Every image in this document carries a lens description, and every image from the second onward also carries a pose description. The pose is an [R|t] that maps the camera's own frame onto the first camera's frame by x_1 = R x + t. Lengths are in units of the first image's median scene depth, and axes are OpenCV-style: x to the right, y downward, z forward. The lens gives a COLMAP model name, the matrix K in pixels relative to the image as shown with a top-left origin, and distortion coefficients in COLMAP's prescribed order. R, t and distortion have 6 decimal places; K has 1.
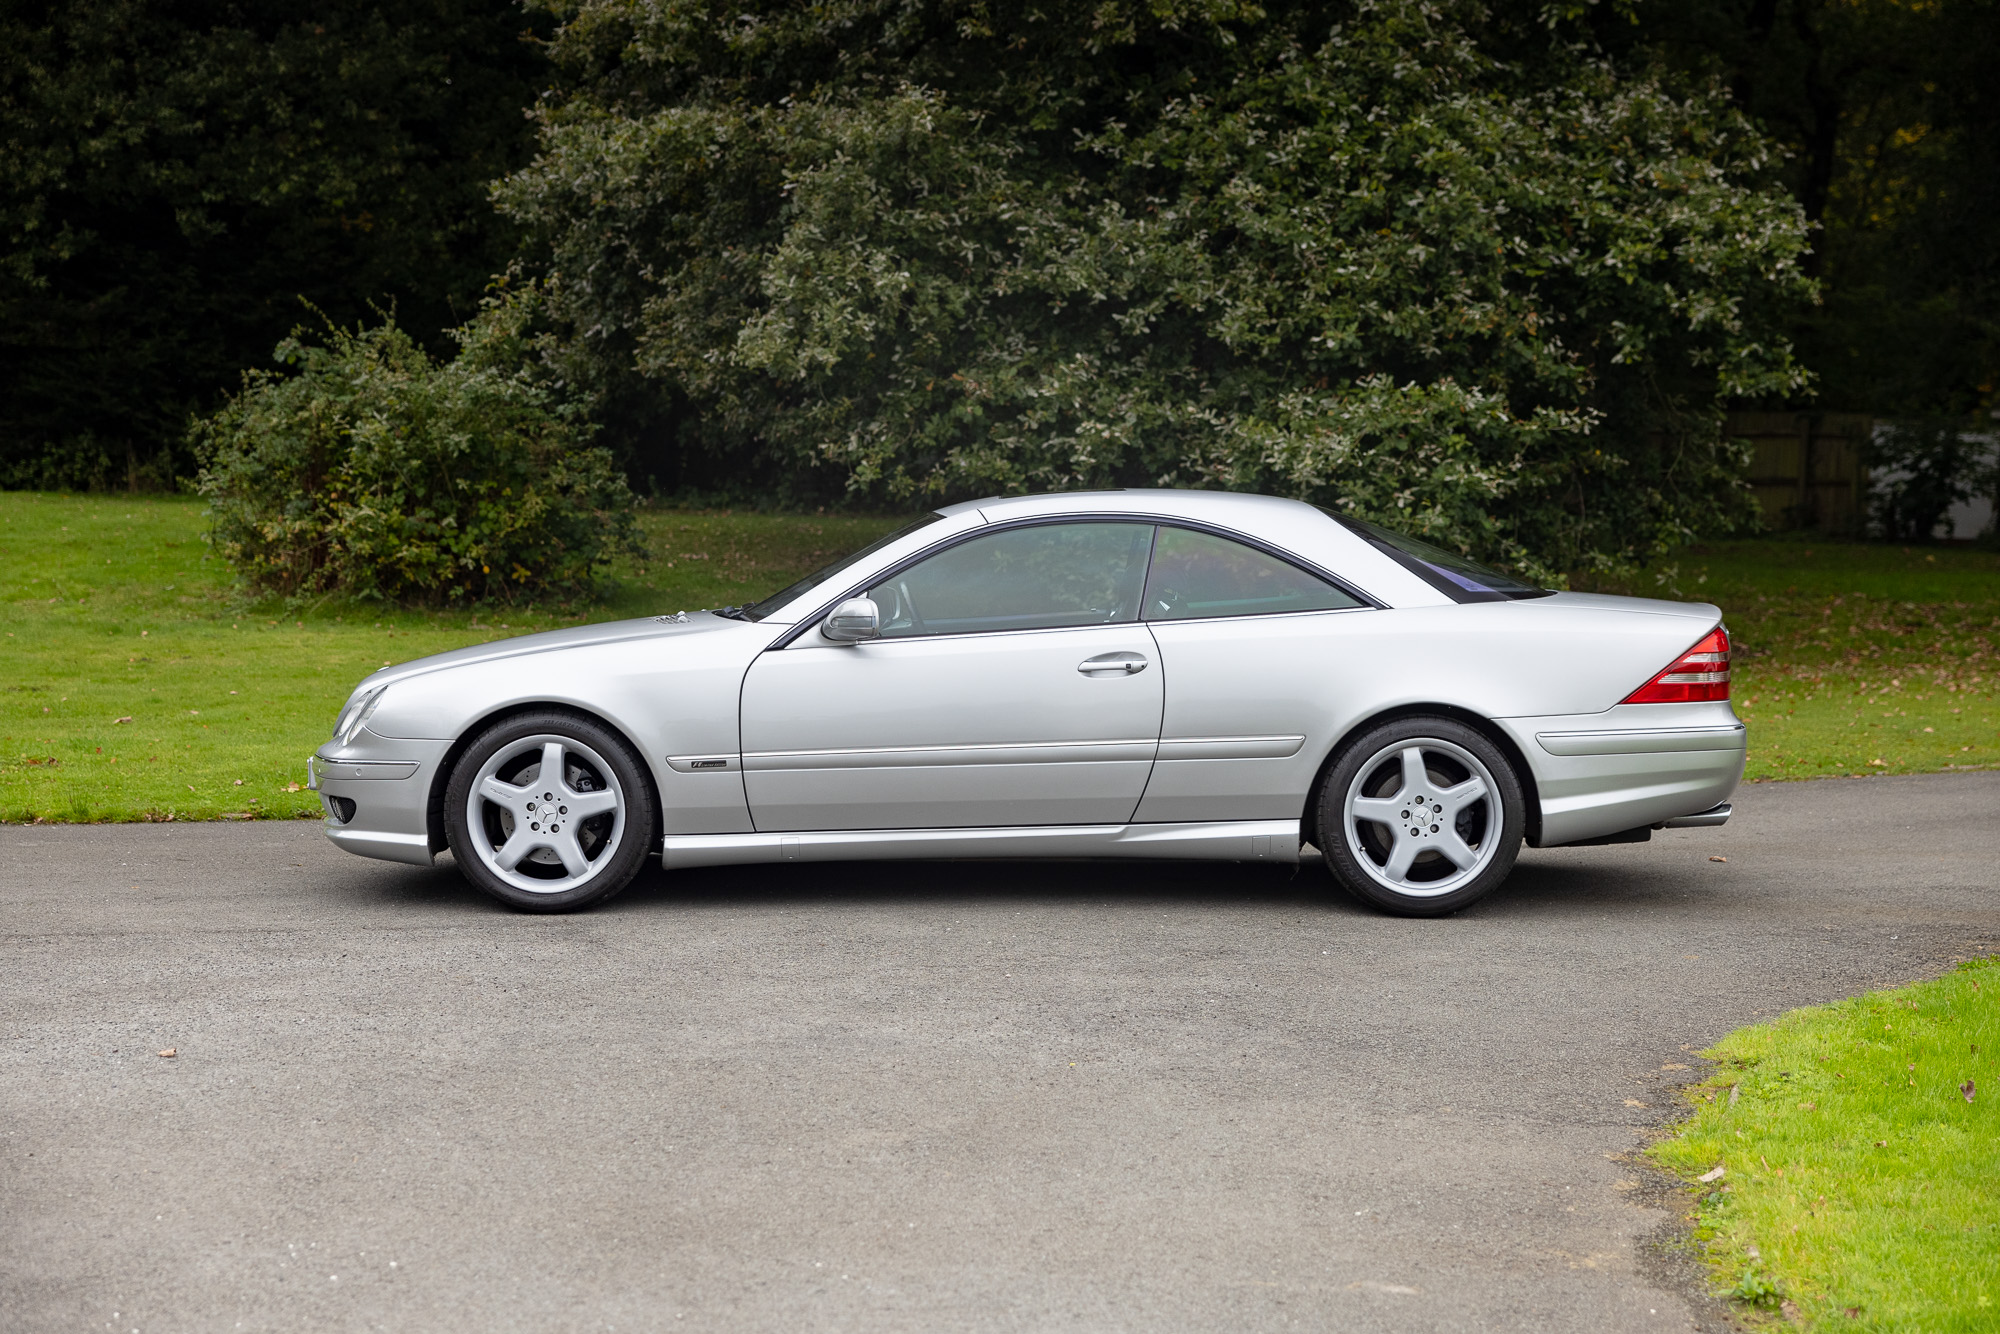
lens RADIAL K [[3253.0, 0, 1000.0], [0, 3253.0, 667.0], [0, 0, 1]] dist [0.015036, 0.100451]
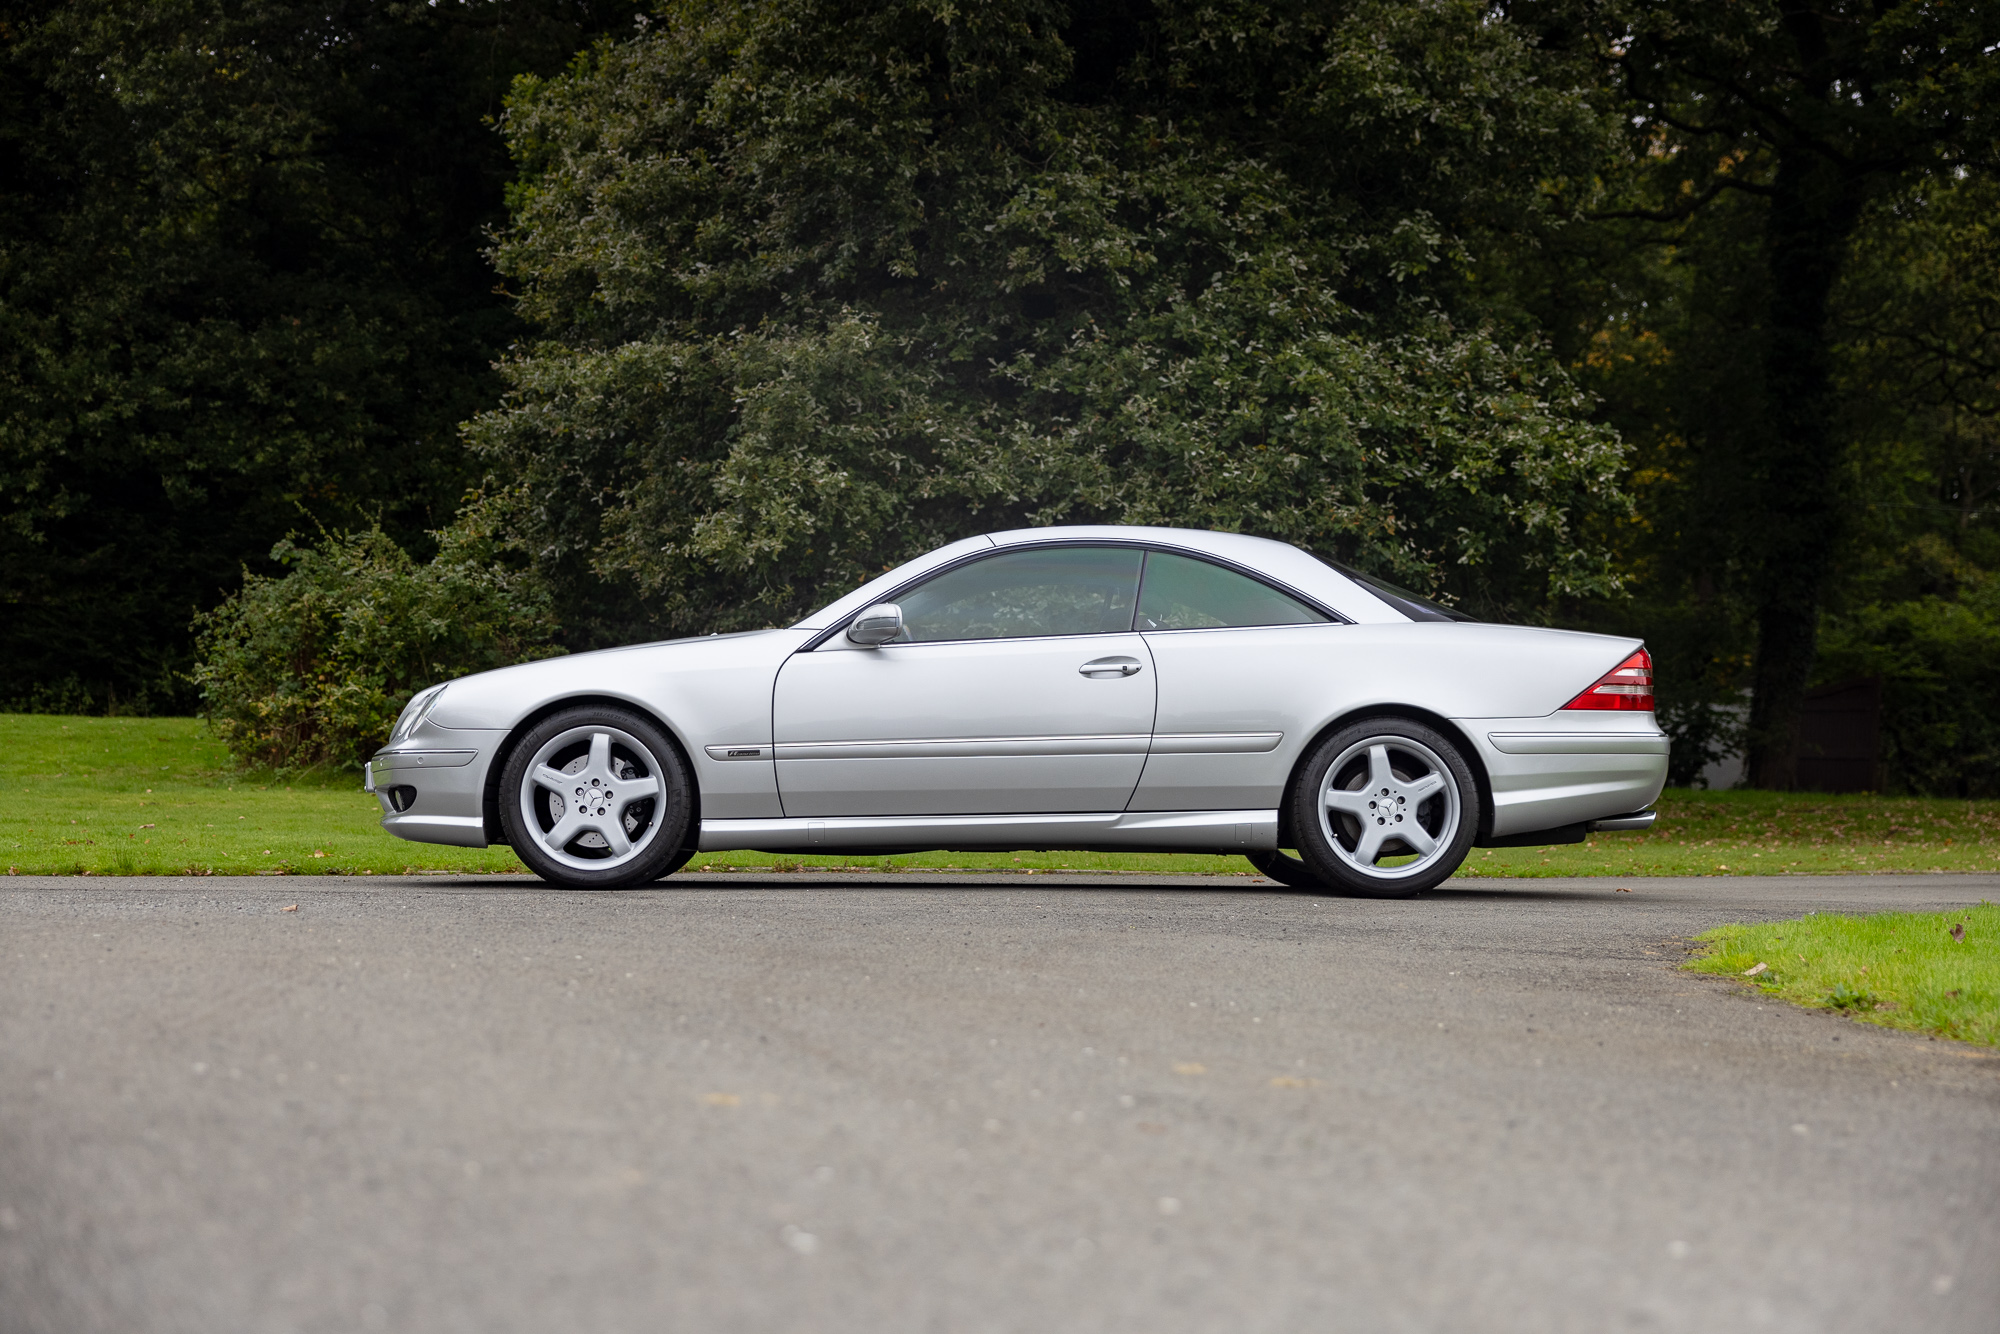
lens RADIAL K [[2839.2, 0, 1000.0], [0, 2839.2, 667.0], [0, 0, 1]] dist [0.011071, 0.099776]
pose [[0.998462, 0.010584, 0.054427, -0.026946], [-0.004738, 0.994309, -0.106430, 0.049619], [-0.055244, 0.106008, 0.992829, 0.019627]]
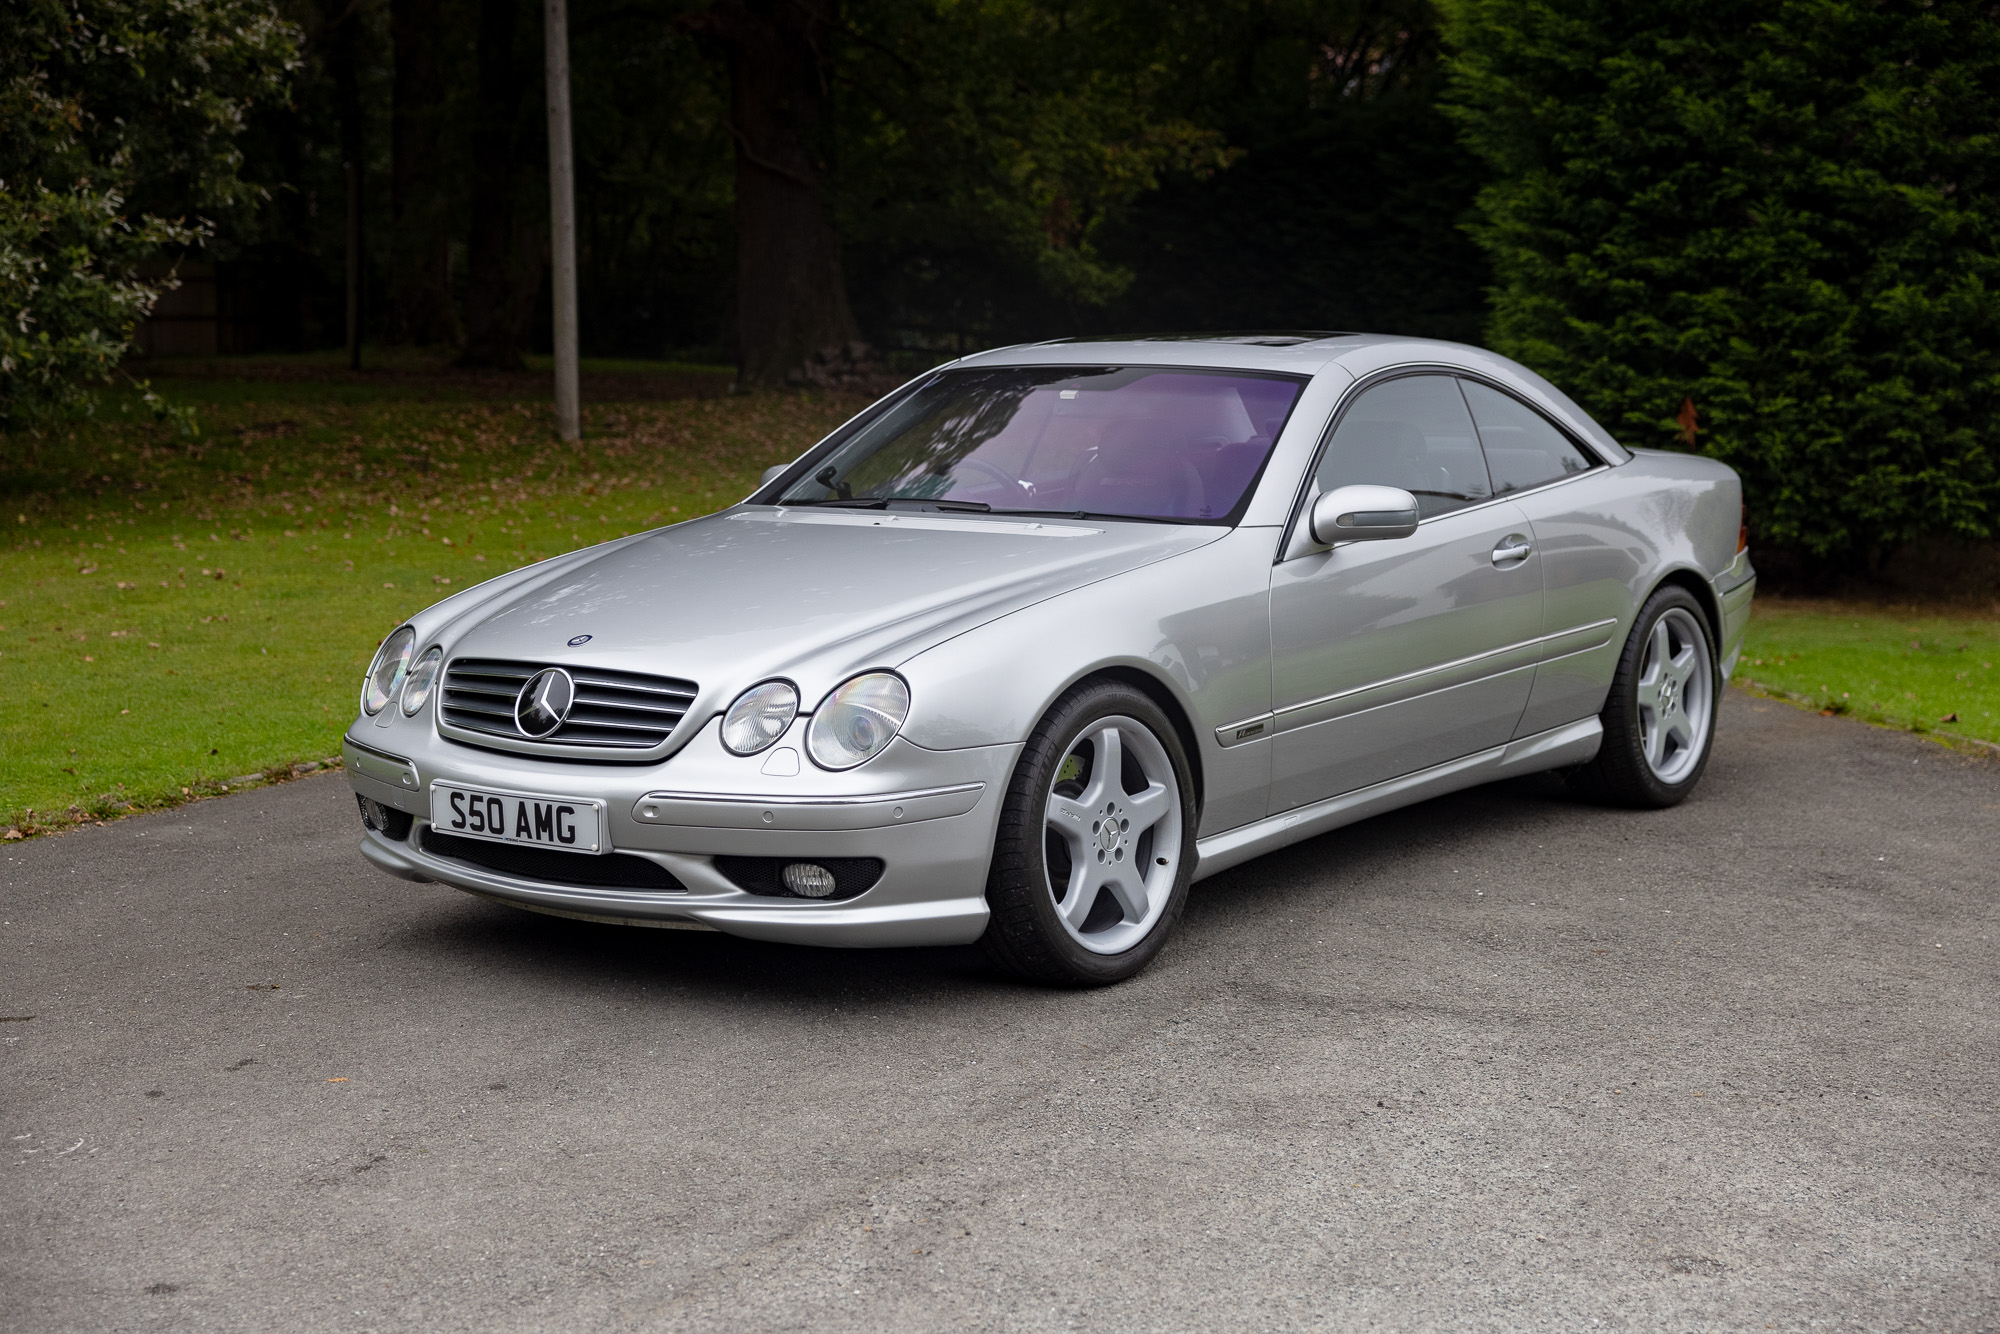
lens RADIAL K [[2917.4, 0, 1000.0], [0, 2917.4, 667.0], [0, 0, 1]] dist [0.028189, -0.102590]
pose [[0.611632, -0.094172, 0.785518, -0.299106], [0.036639, 0.995197, 0.090781, -0.021053], [-0.790293, -0.026743, 0.612145, 0.317893]]
